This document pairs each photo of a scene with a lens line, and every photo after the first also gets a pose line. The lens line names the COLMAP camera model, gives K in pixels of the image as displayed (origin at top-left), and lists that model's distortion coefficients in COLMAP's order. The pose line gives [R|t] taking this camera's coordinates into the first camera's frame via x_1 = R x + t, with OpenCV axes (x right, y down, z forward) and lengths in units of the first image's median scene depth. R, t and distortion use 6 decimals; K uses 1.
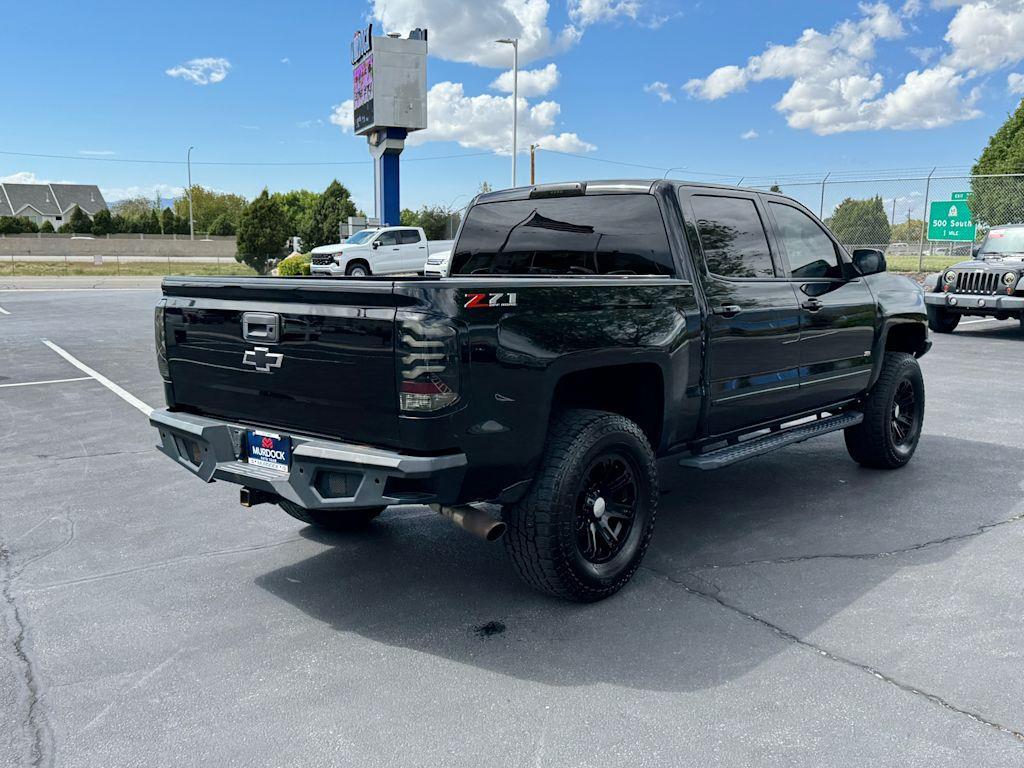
lens RADIAL K [[944.6, 0, 519.8], [0, 944.6, 400.5], [0, 0, 1]] dist [0.148223, -0.272412]
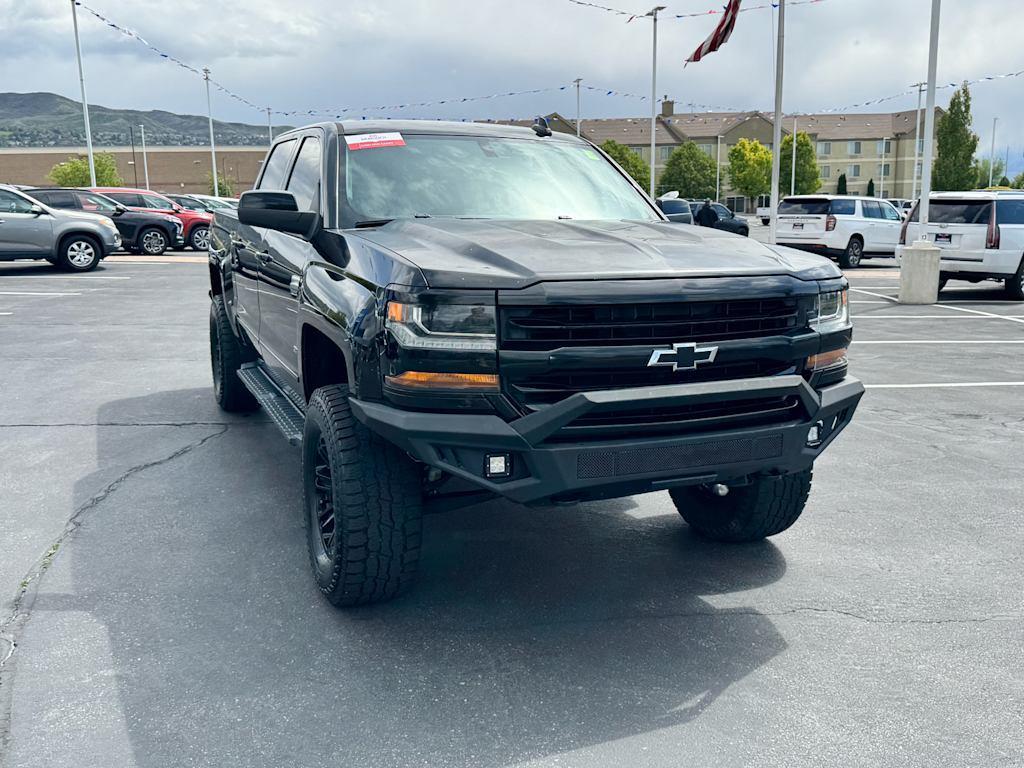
lens RADIAL K [[947.4, 0, 519.0], [0, 947.4, 384.2], [0, 0, 1]] dist [0.141220, -0.266327]
pose [[-0.435986, 0.167139, -0.884297, 1.145908], [-0.143188, 0.957203, 0.251515, -0.277503], [0.888489, 0.236277, -0.393395, 1.821131]]
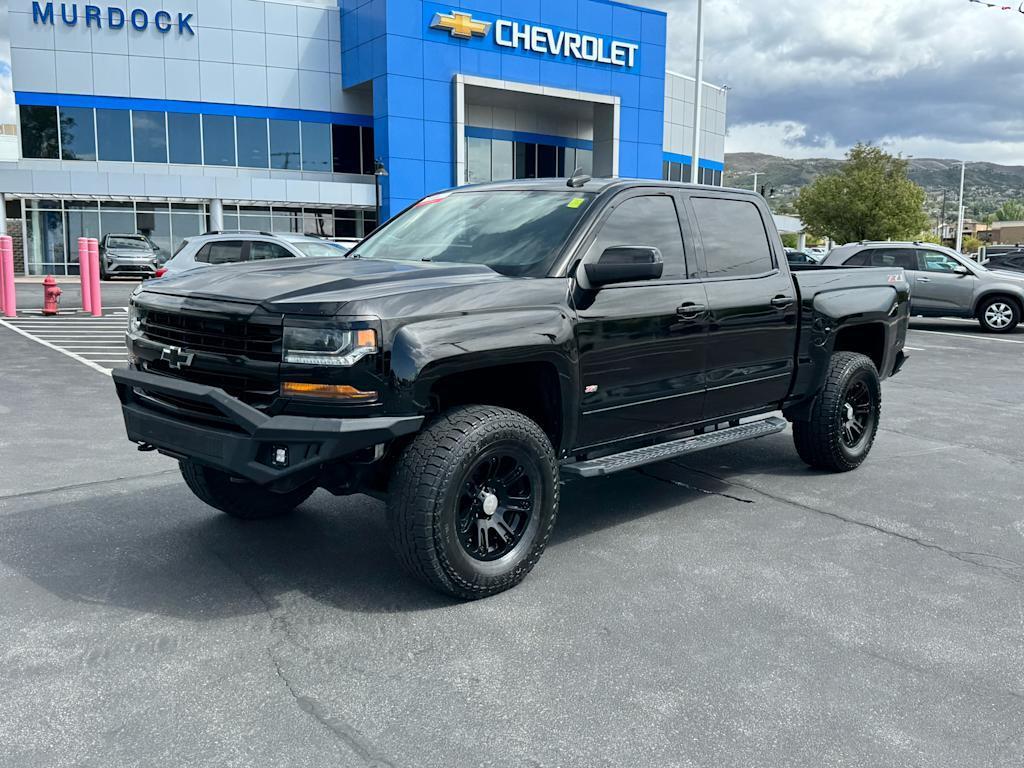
lens RADIAL K [[946.4, 0, 517.1], [0, 946.4, 391.4], [0, 0, 1]] dist [0.140266, -0.233813]
pose [[-0.999065, -0.027662, 0.033222, 0.210757], [-0.016571, 0.954826, 0.296703, -0.373776], [-0.039928, 0.295875, -0.954392, 2.453011]]
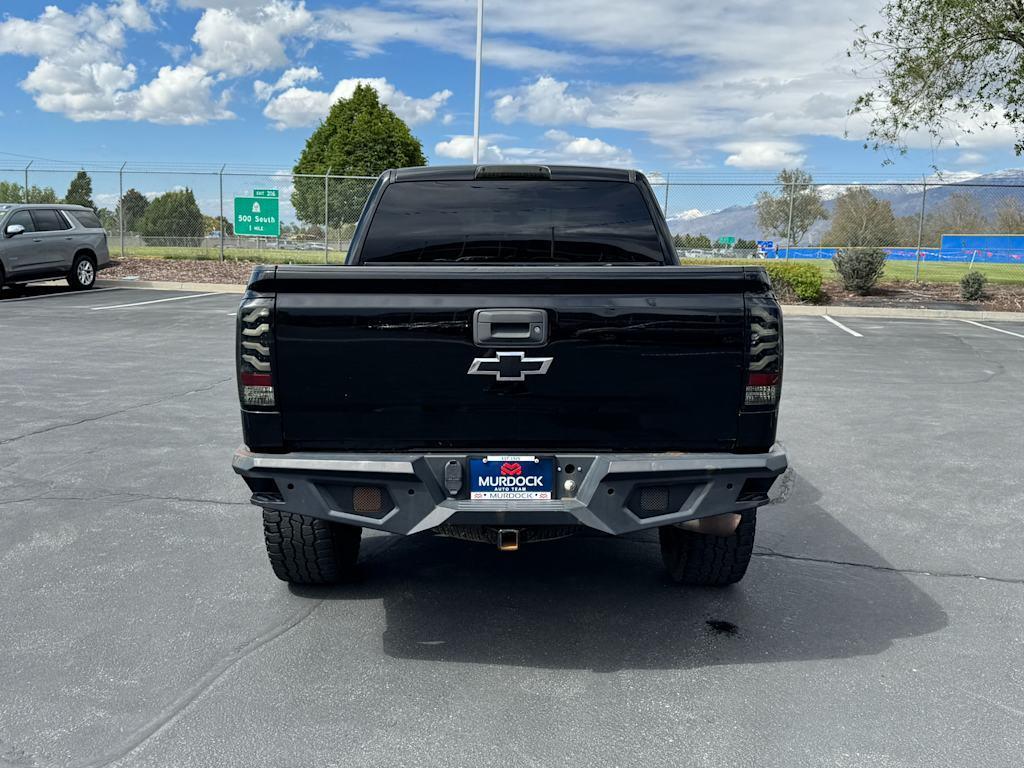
lens RADIAL K [[946.4, 0, 517.1], [0, 946.4, 391.4], [0, 0, 1]] dist [0.140266, -0.233813]
pose [[0.756290, -0.090344, 0.647969, -0.634835], [0.091592, 0.995287, 0.031866, -0.037853], [-0.647794, 0.035249, 0.761000, 0.311302]]
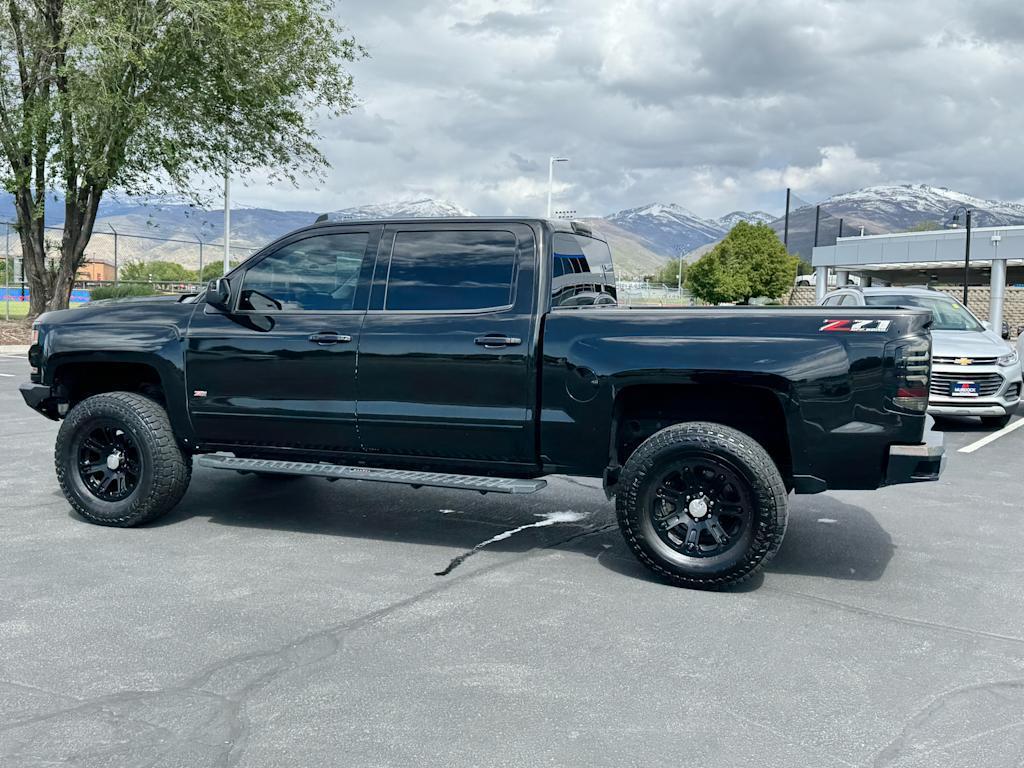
lens RADIAL K [[944.6, 0, 519.8], [0, 944.6, 400.5], [0, 0, 1]] dist [0.148223, -0.272412]
pose [[-0.377415, -0.107120, 0.919828, -1.048504], [0.126143, 0.978082, 0.165661, -0.235959], [-0.917413, 0.178553, -0.355630, 1.617004]]
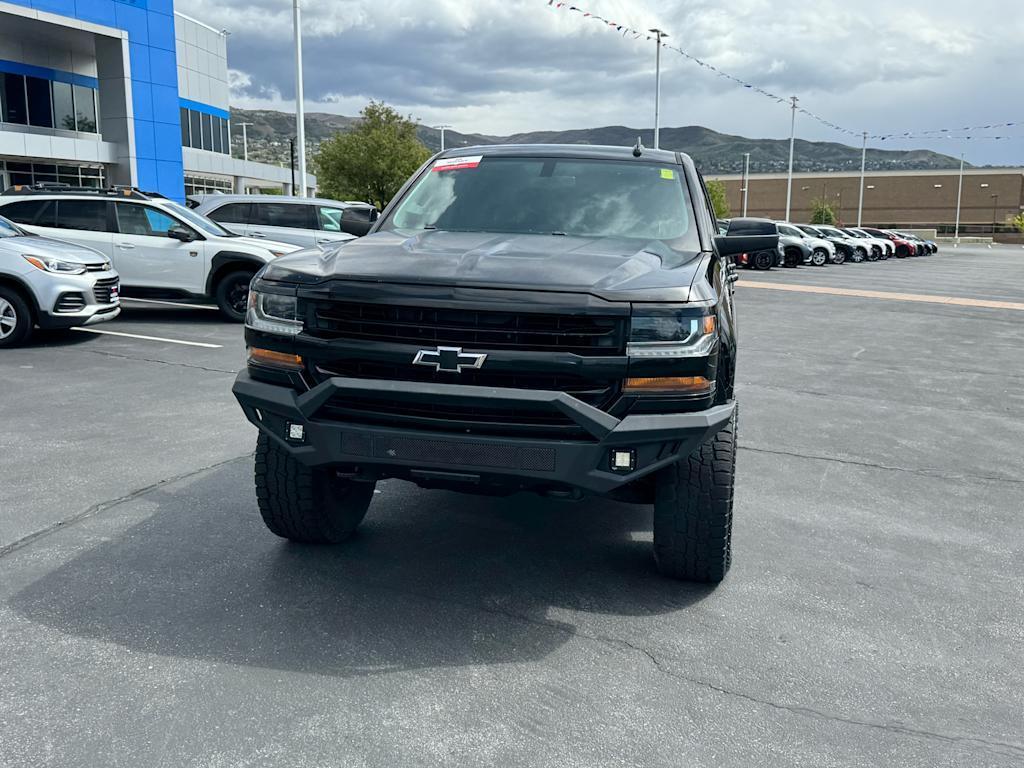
lens RADIAL K [[947.0, 0, 518.7], [0, 947.0, 397.6], [0, 0, 1]] dist [0.150103, -0.298226]
pose [[-0.874285, 0.066314, -0.480862, 0.818911], [-0.101831, 0.943525, 0.315262, -0.345497], [0.474612, 0.324595, -0.818157, 2.256049]]
